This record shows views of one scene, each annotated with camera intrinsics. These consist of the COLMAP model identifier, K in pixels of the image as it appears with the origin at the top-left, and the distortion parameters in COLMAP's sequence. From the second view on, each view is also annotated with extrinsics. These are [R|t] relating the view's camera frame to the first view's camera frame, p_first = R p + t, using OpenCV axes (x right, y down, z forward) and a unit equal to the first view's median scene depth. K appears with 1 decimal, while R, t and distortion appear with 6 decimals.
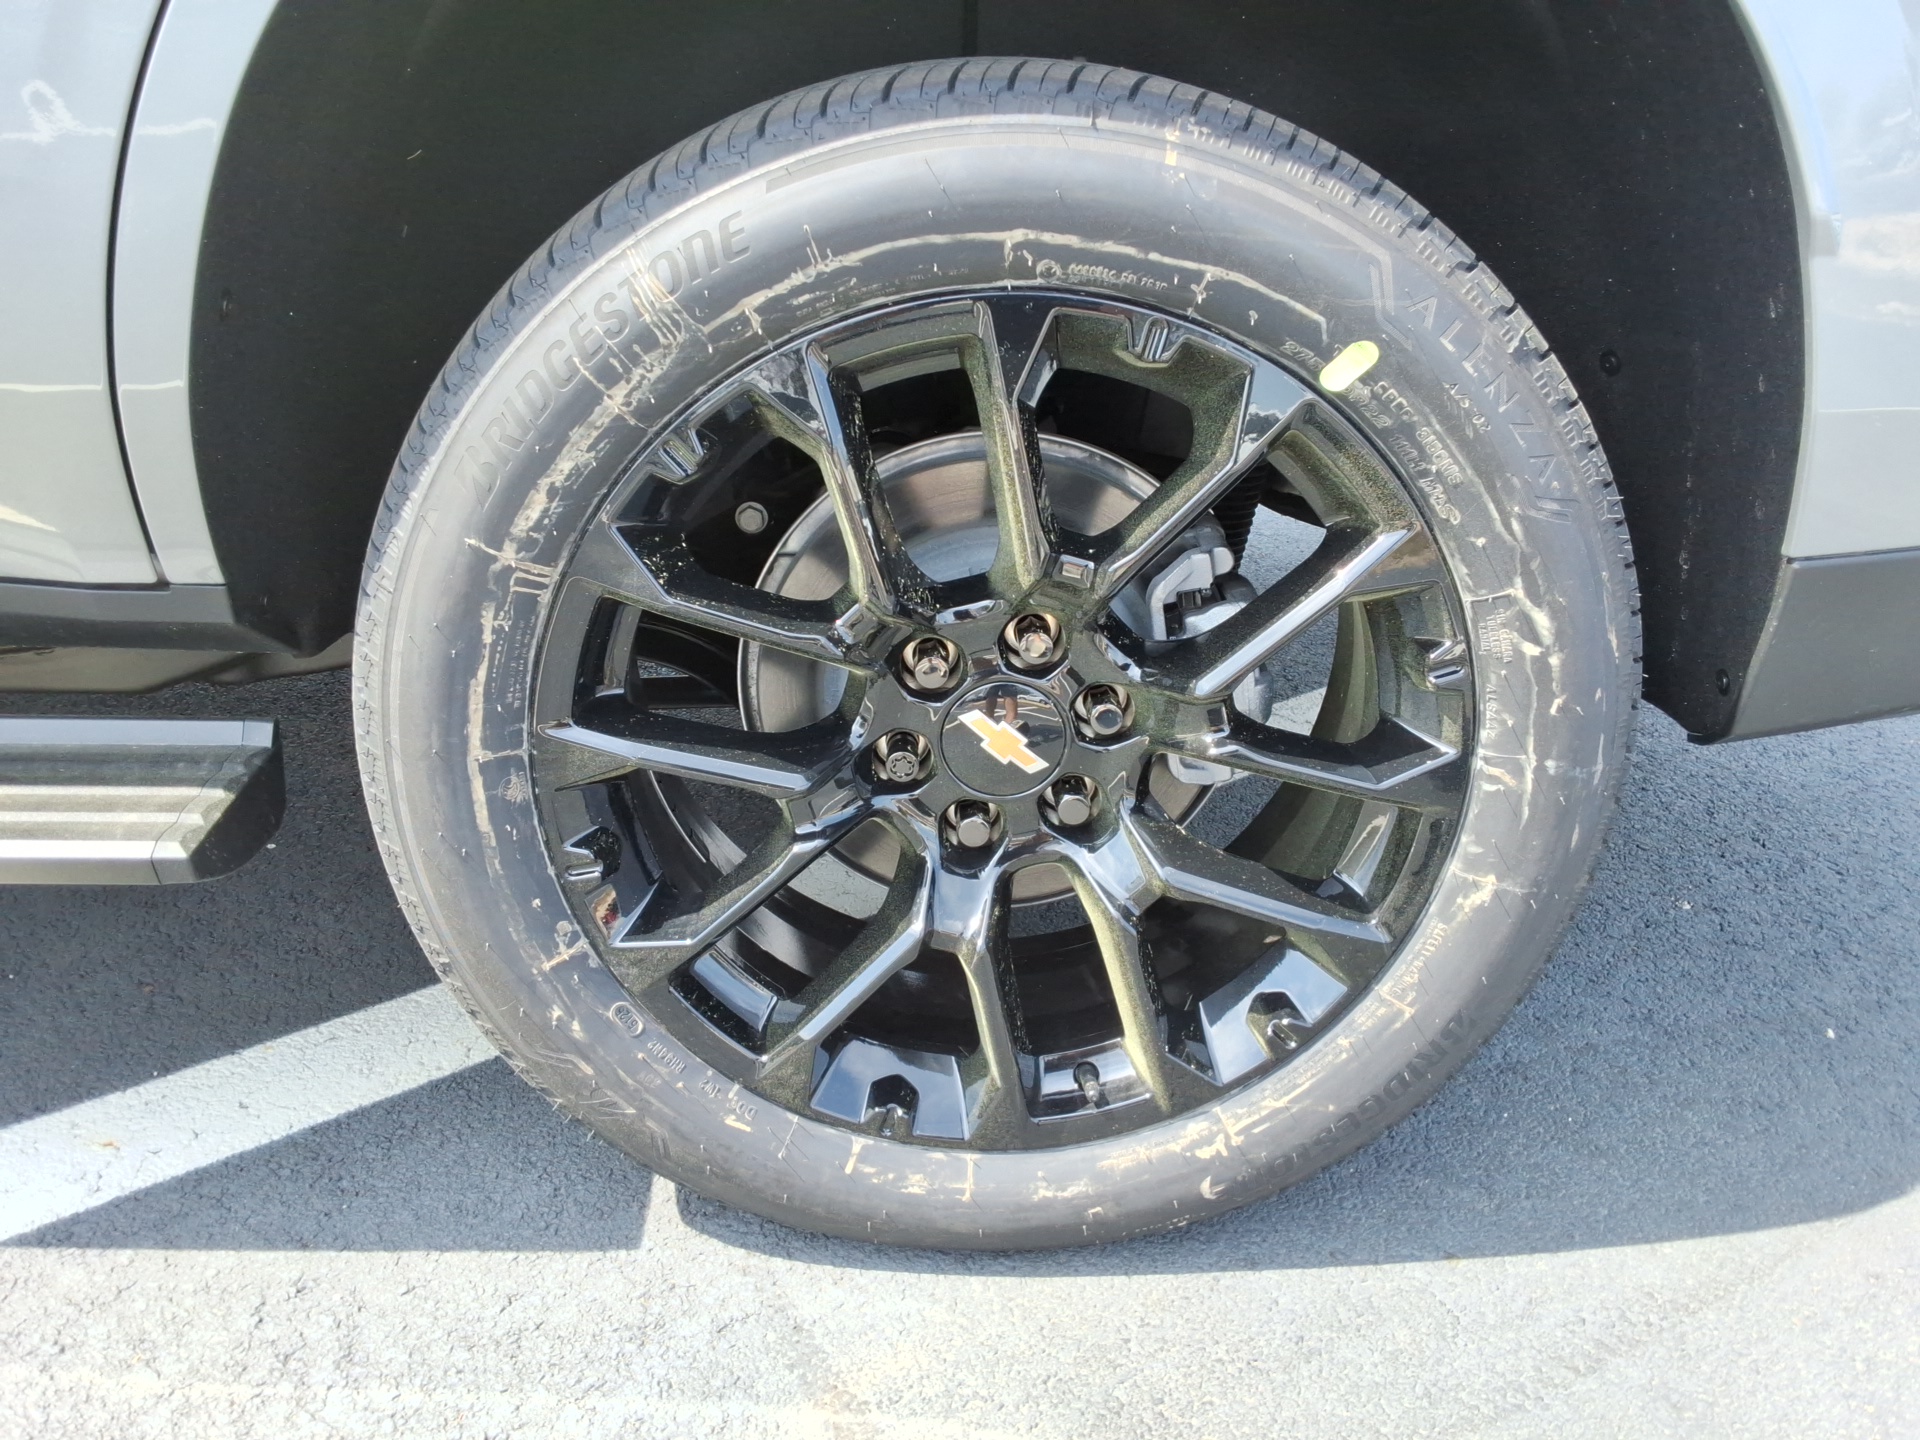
lens RADIAL K [[1545.2, 0, 974.4], [0, 1545.2, 713.7], [0, 0, 1]] dist [0.104572, -0.166038]
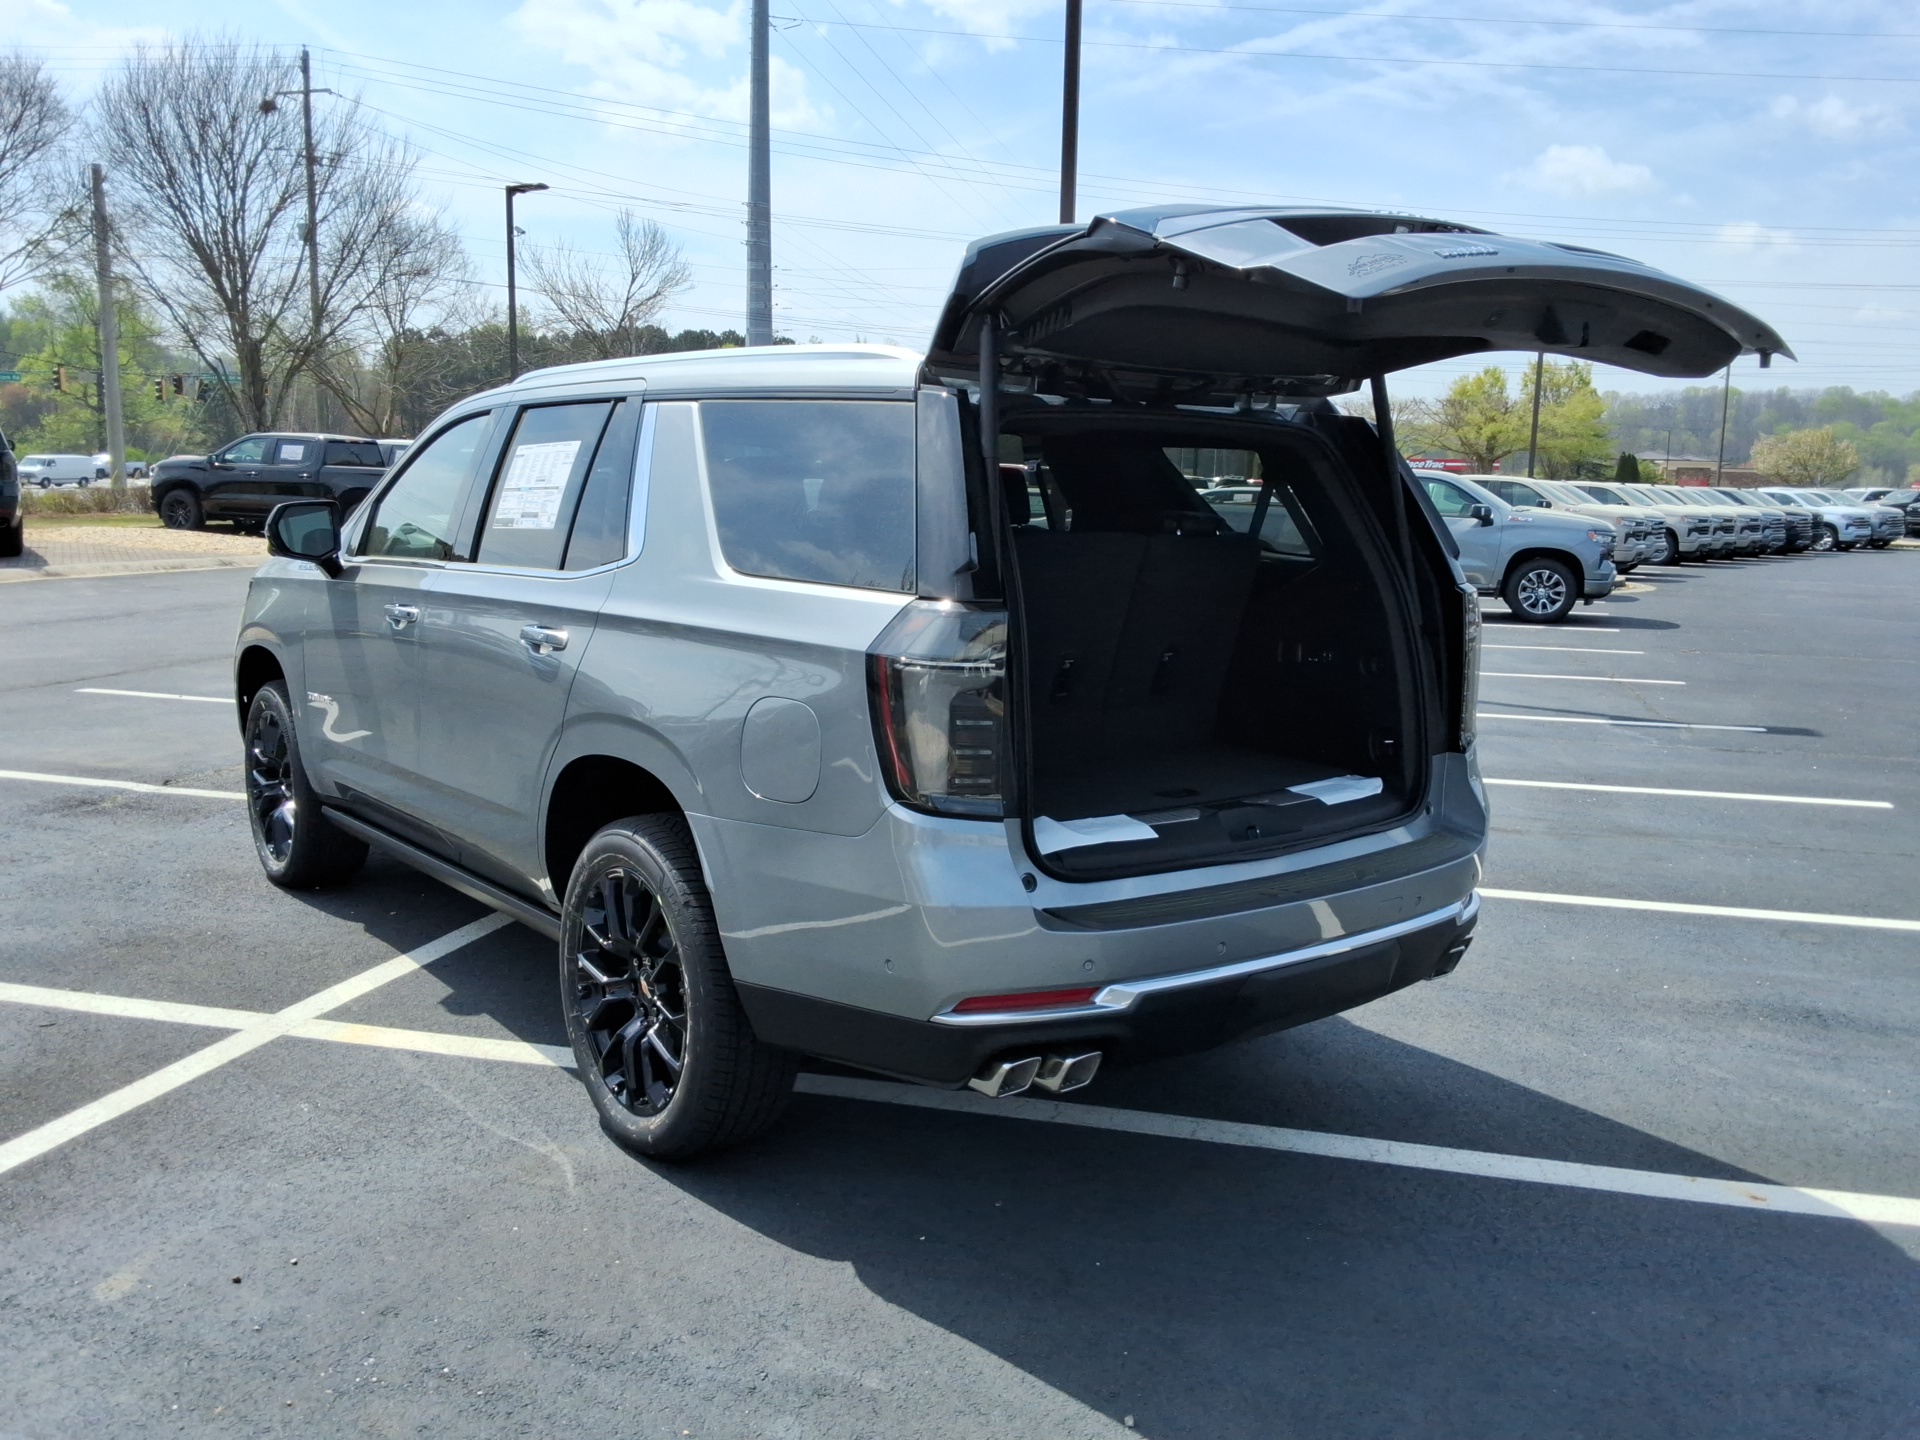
lens RADIAL K [[1545.2, 0, 989.1], [0, 1545.2, 690.0], [0, 0, 1]] dist [0.104572, -0.166038]
pose [[0.593382, 0.067523, -0.802083, 3.381488], [-0.306506, 0.940357, -0.147590, -0.345749], [0.744279, 0.333421, 0.578688, -0.750562]]
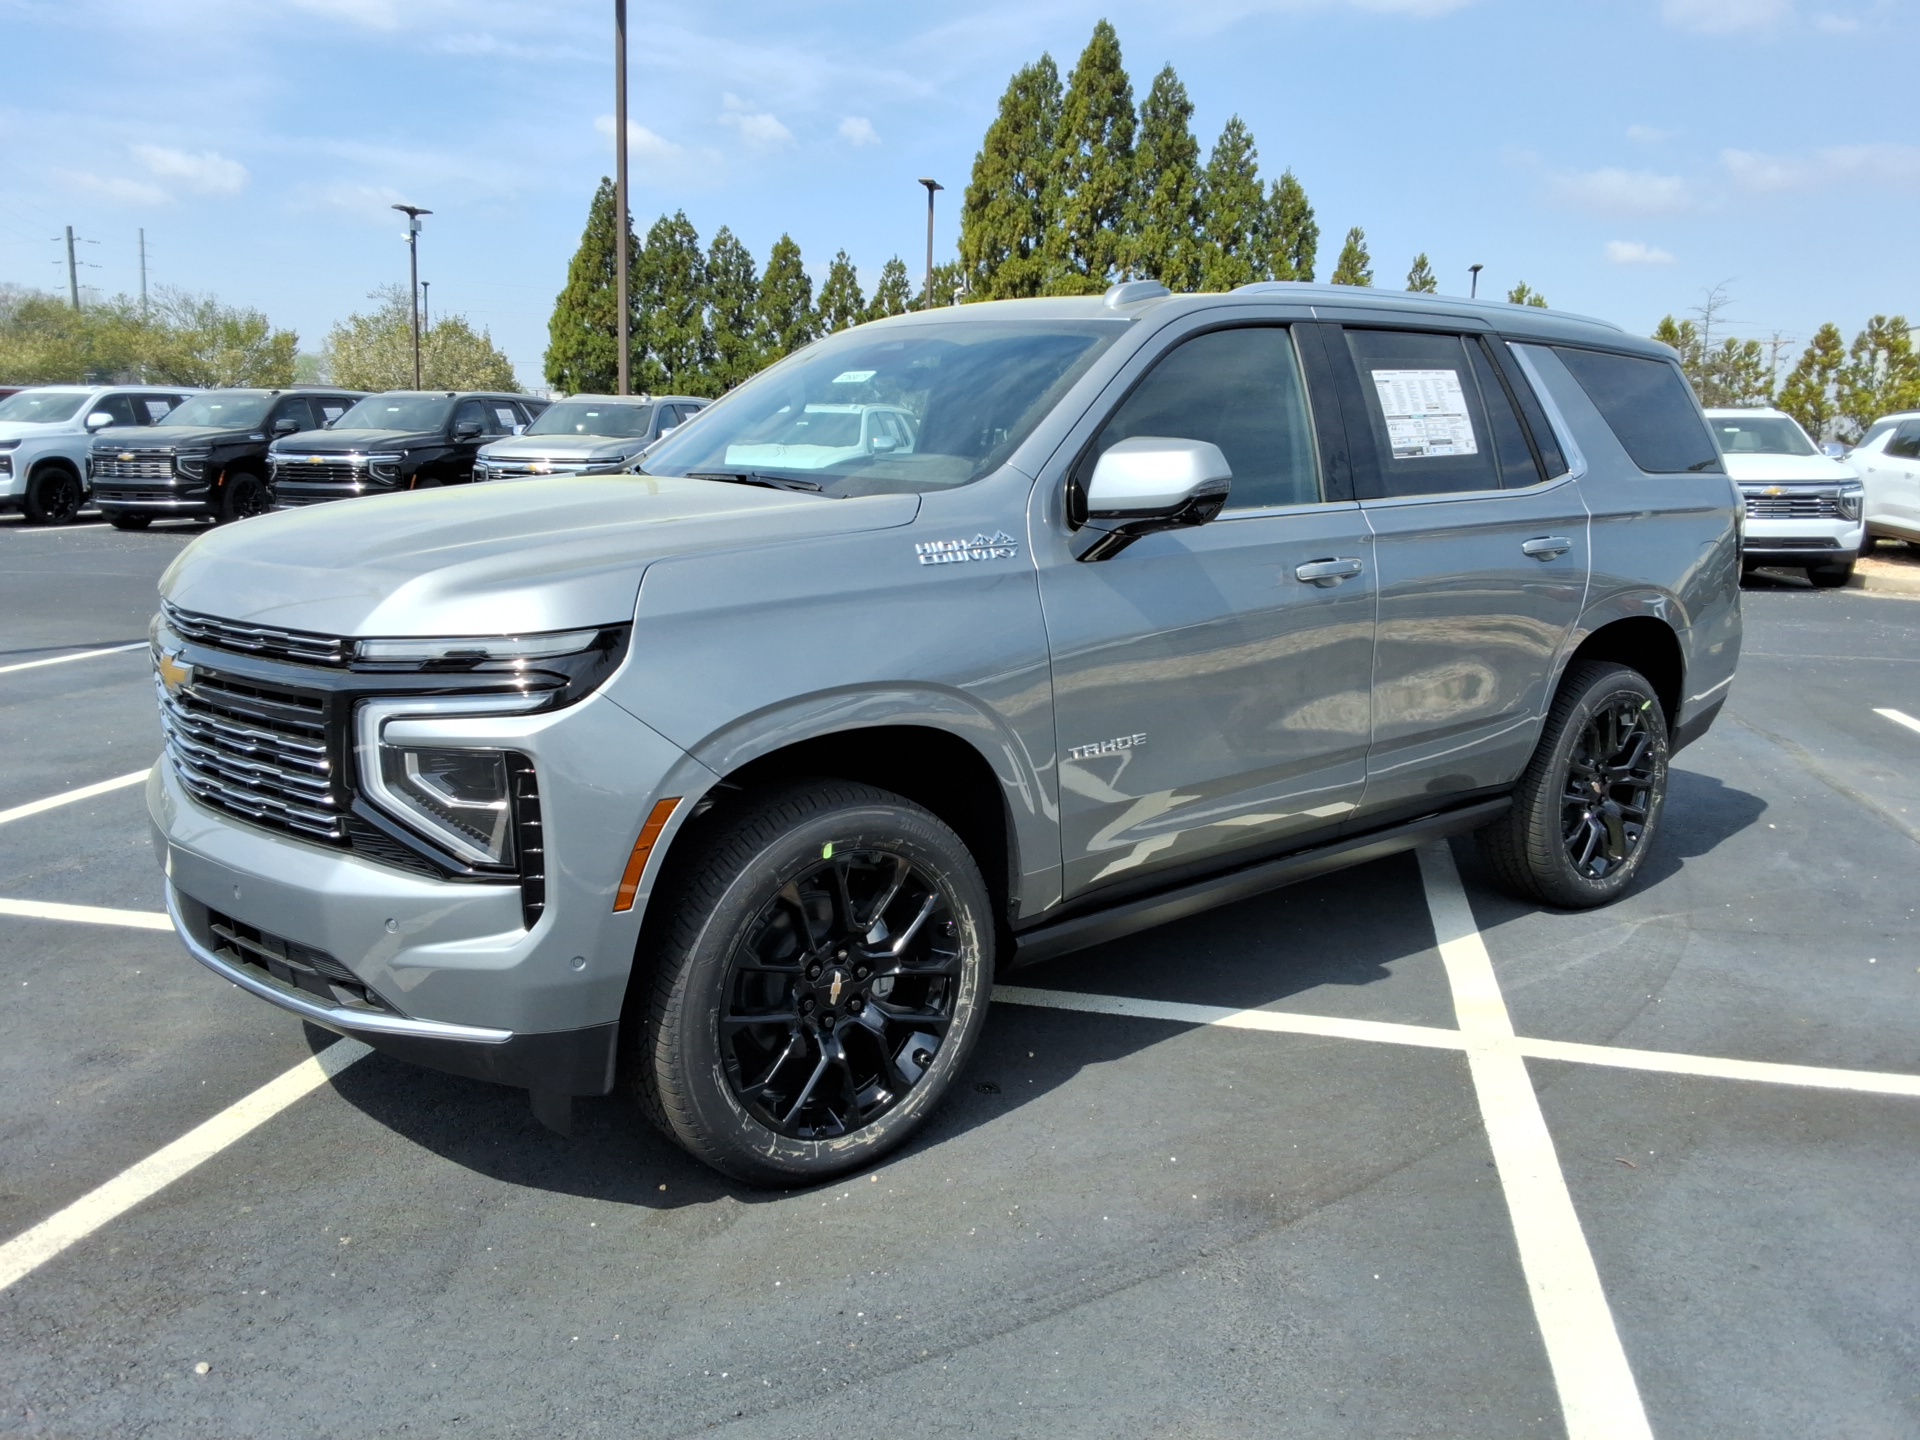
lens RADIAL K [[1545.2, 0, 1003.8], [0, 1545.2, 703.8], [0, 0, 1]] dist [0.104572, -0.166038]
pose [[0.779146, -0.140893, 0.610803, -4.453683], [0.264231, 0.957433, -0.116205, -0.156654], [-0.568431, 0.251934, 0.783208, -1.902896]]
